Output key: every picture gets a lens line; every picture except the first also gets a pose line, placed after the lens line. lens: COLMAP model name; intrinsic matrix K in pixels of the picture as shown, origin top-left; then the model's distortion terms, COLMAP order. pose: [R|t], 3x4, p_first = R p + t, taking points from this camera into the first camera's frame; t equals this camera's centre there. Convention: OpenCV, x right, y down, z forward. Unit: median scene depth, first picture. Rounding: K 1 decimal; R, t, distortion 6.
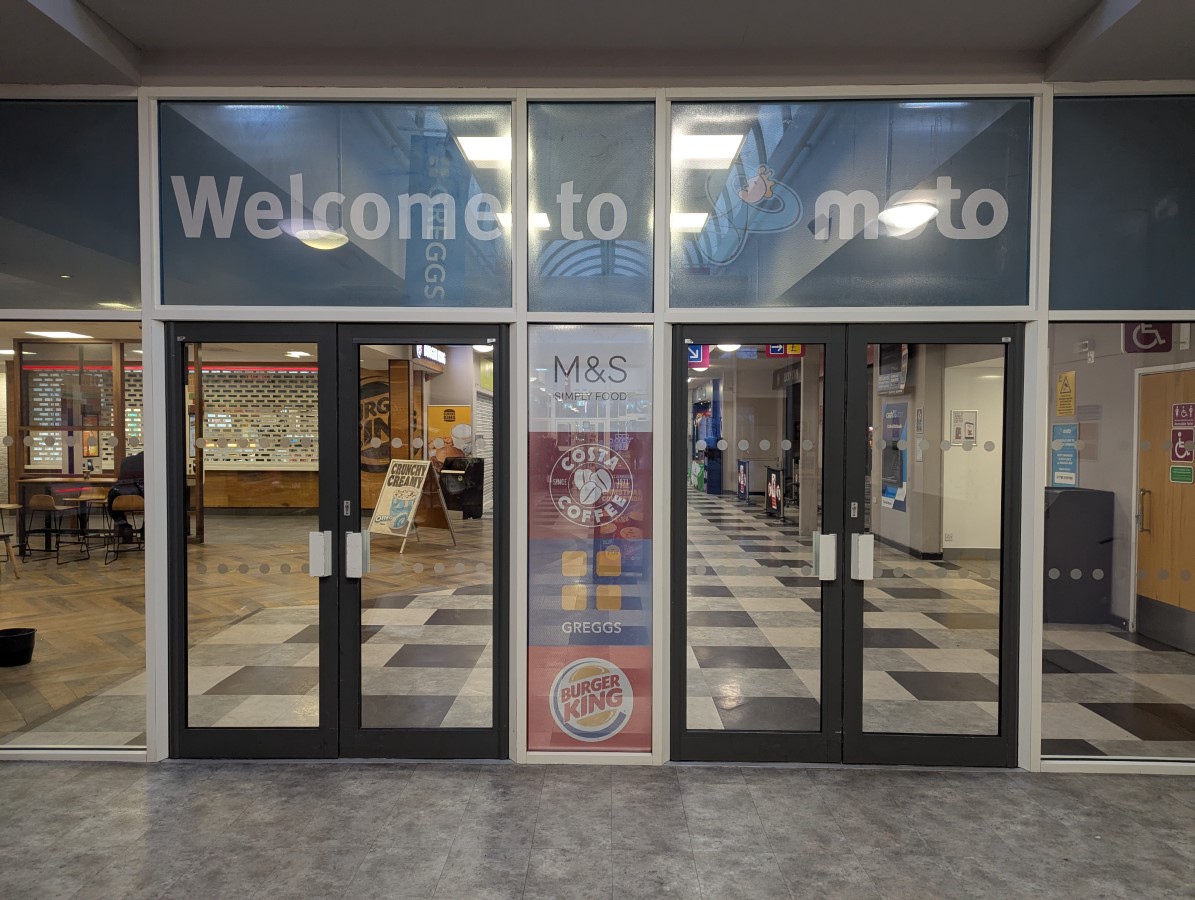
lens RADIAL K [[831.6, 0, 597.4], [0, 831.6, 456.2], [0, 0, 1]] dist [0.076750, -0.062127]
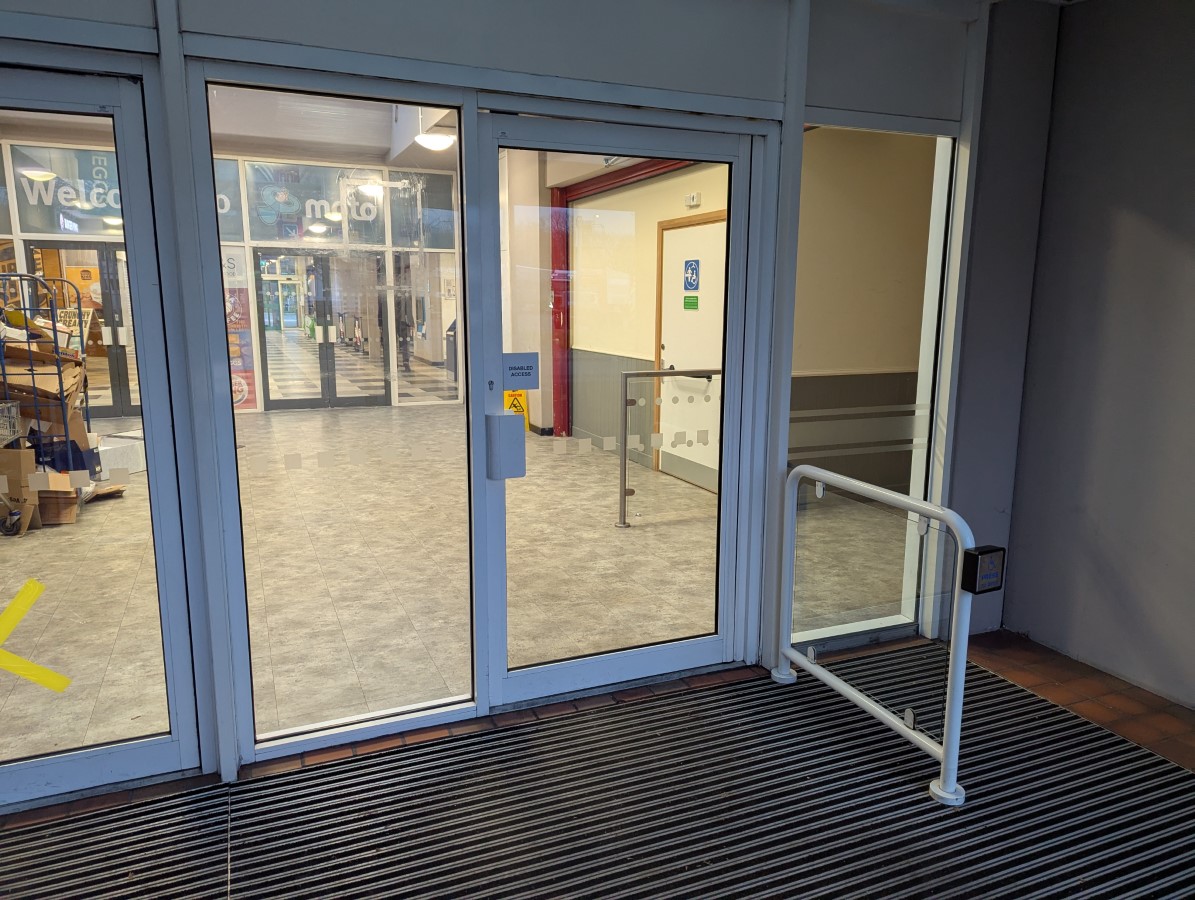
lens RADIAL K [[831.6, 0, 597.4], [0, 831.6, 456.2], [0, 0, 1]] dist [0.076750, -0.062127]
pose [[0.913466, -0.075291, 0.399889, -0.029366], [0.009646, 0.986463, 0.163699, 0.069803], [-0.406801, -0.145676, 0.901827, -1.936605]]
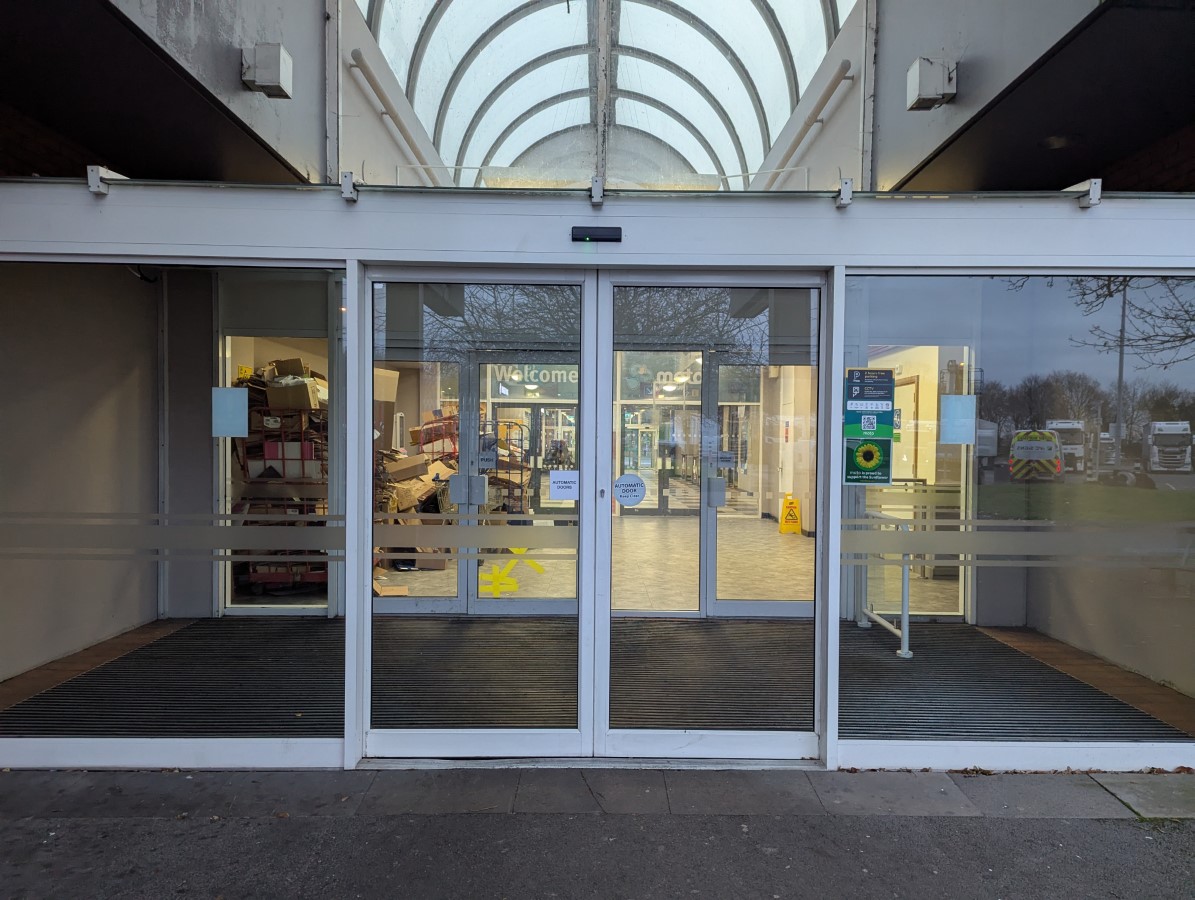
lens RADIAL K [[831.6, 0, 597.4], [0, 831.6, 456.2], [0, 0, 1]] dist [0.076750, -0.062127]
pose [[0.999874, 0.008790, 0.013190, -0.069258], [-0.008655, 0.999910, -0.010232, 0.125949], [-0.013278, 0.010117, 0.999861, -2.866104]]
